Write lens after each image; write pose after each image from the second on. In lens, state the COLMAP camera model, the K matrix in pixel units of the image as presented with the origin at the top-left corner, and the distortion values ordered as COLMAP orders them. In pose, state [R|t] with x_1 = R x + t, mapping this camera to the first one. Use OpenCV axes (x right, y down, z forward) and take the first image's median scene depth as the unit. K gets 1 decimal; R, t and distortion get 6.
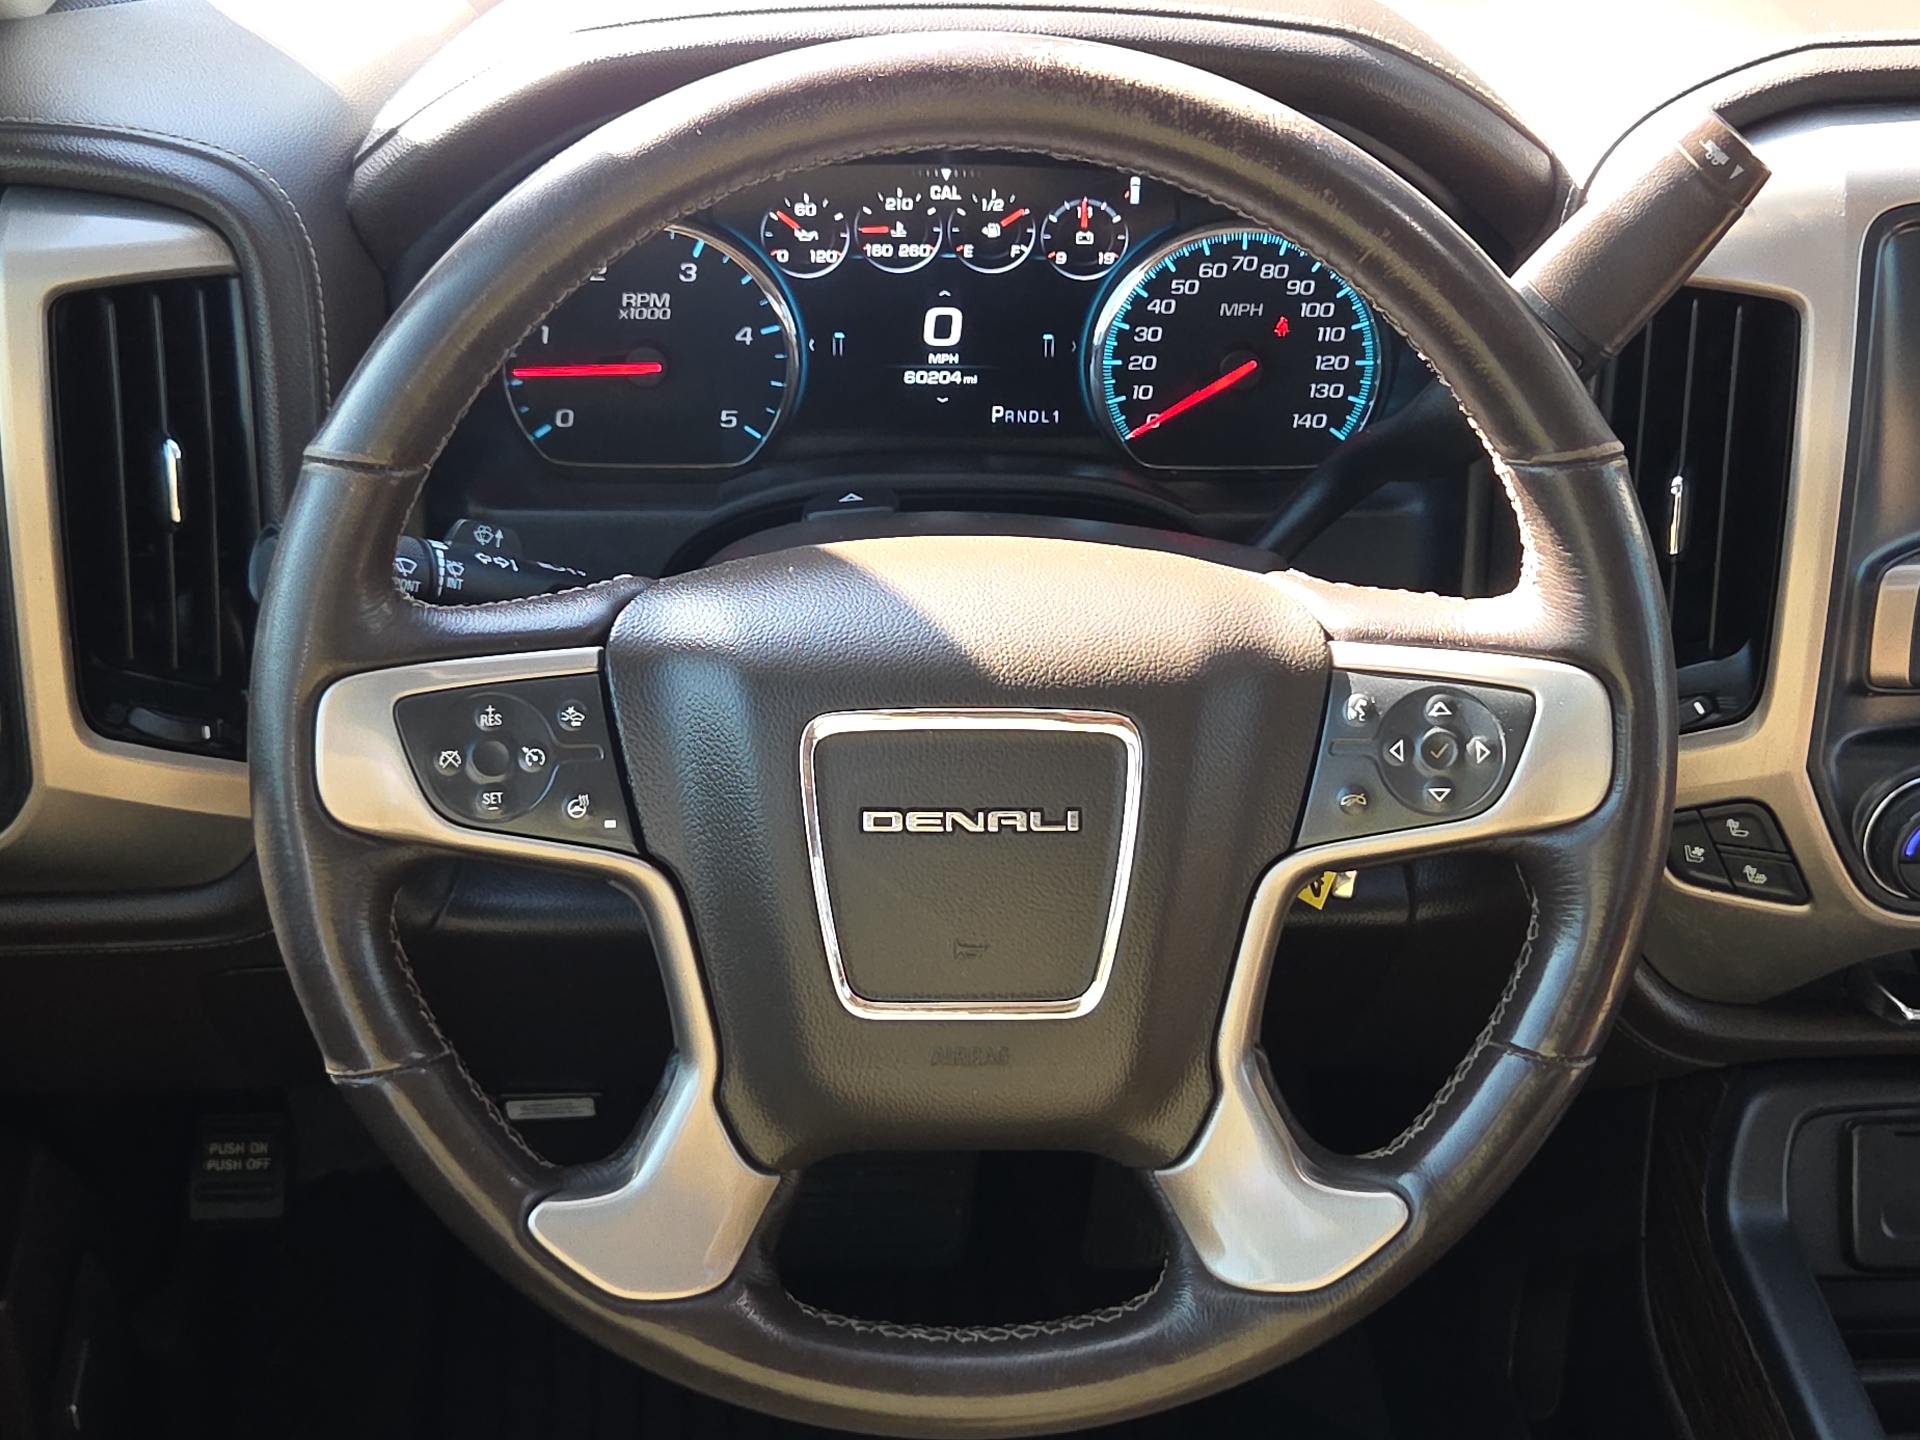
lens RADIAL K [[2874.5, 0, 967.9], [0, 2874.5, 700.4], [0, 0, 1]] dist [0.022512, 0.000000]
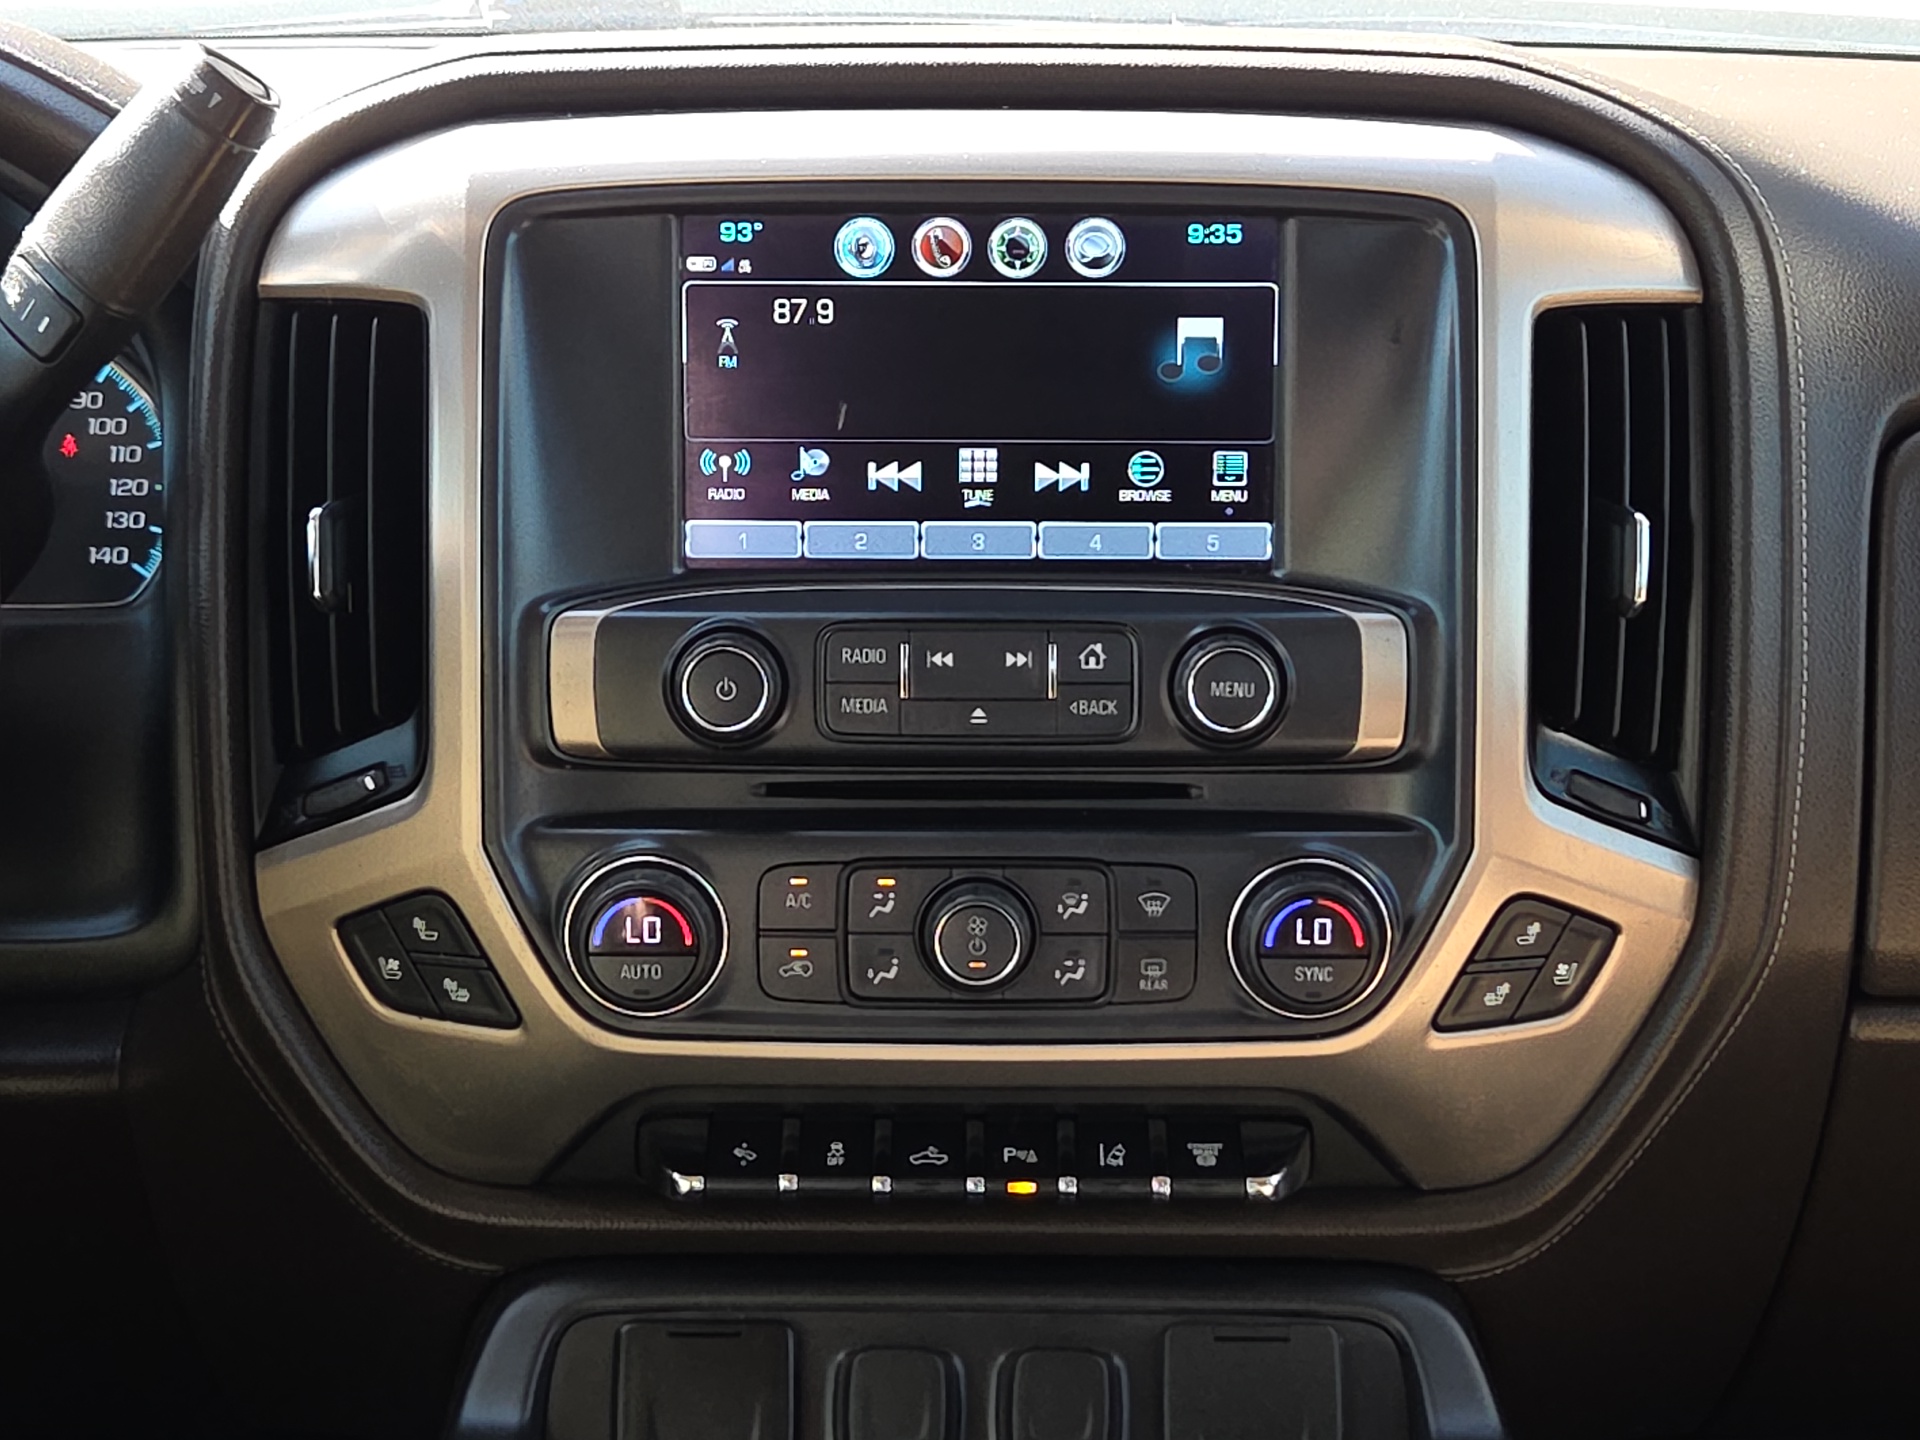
lens RADIAL K [[3771.0, 0, 970.8], [0, 3771.0, 725.3], [0, 0, 1]] dist [0.007593, 0.000000]
pose [[0.997214, -0.006811, -0.074278, 0.477604], [-0.013702, 0.962149, -0.272178, 0.268907], [0.073321, 0.272437, 0.959376, -0.072902]]
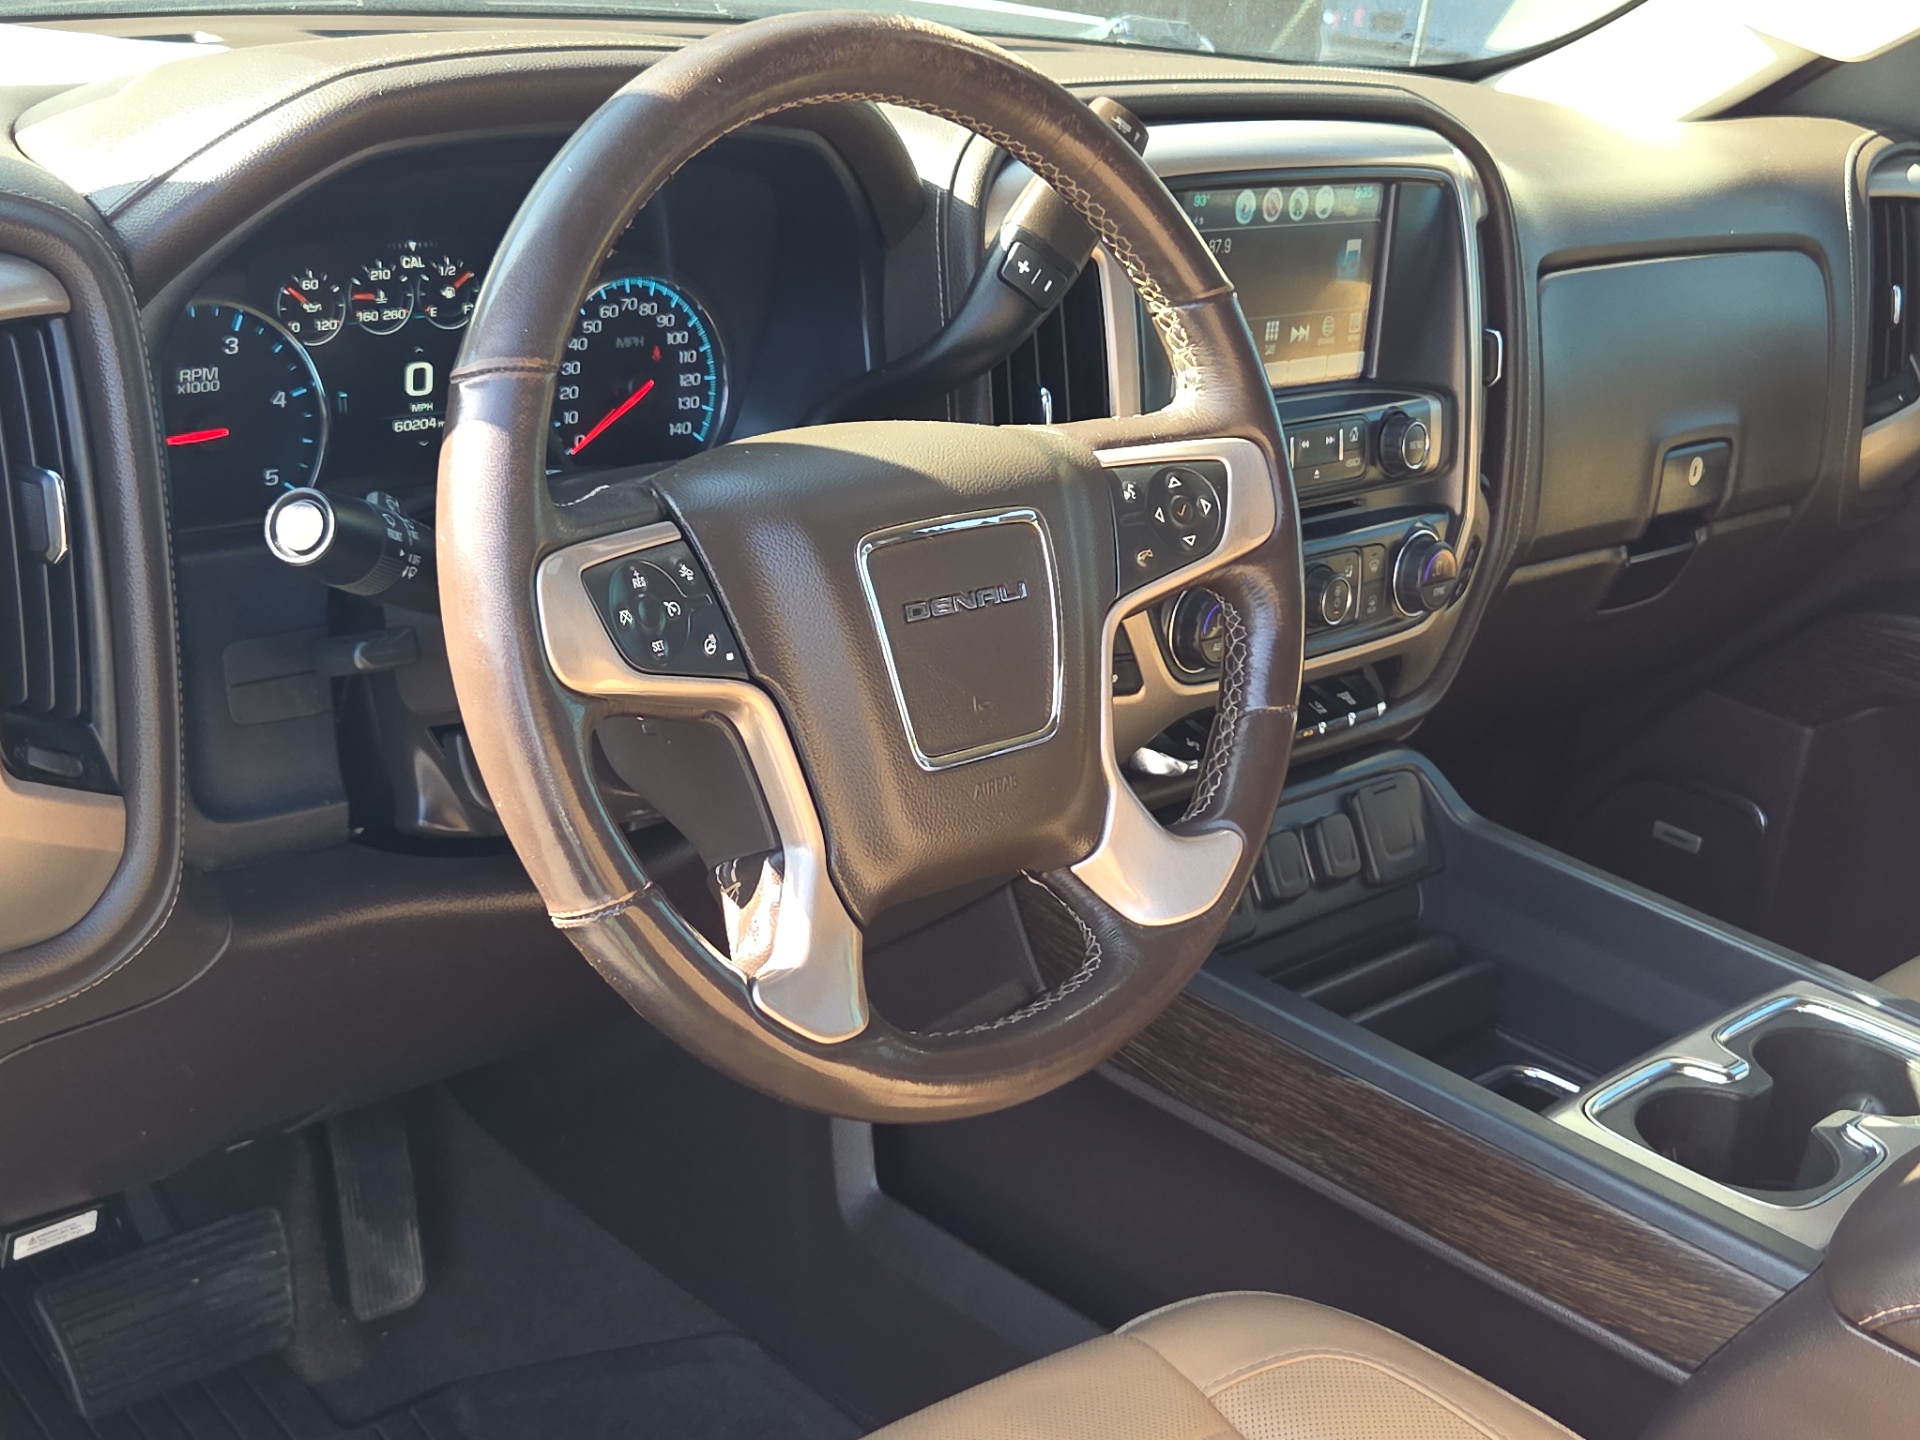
lens RADIAL K [[2587.0, 0, 977.8], [0, 2587.0, 725.4], [0, 0, 1]] dist [-0.029251, 0.000000]
pose [[0.729257, -0.181218, 0.659807, -0.564925], [0.263599, 0.964268, -0.026506, 0.093362], [-0.631427, 0.193254, 0.750968, 0.101472]]
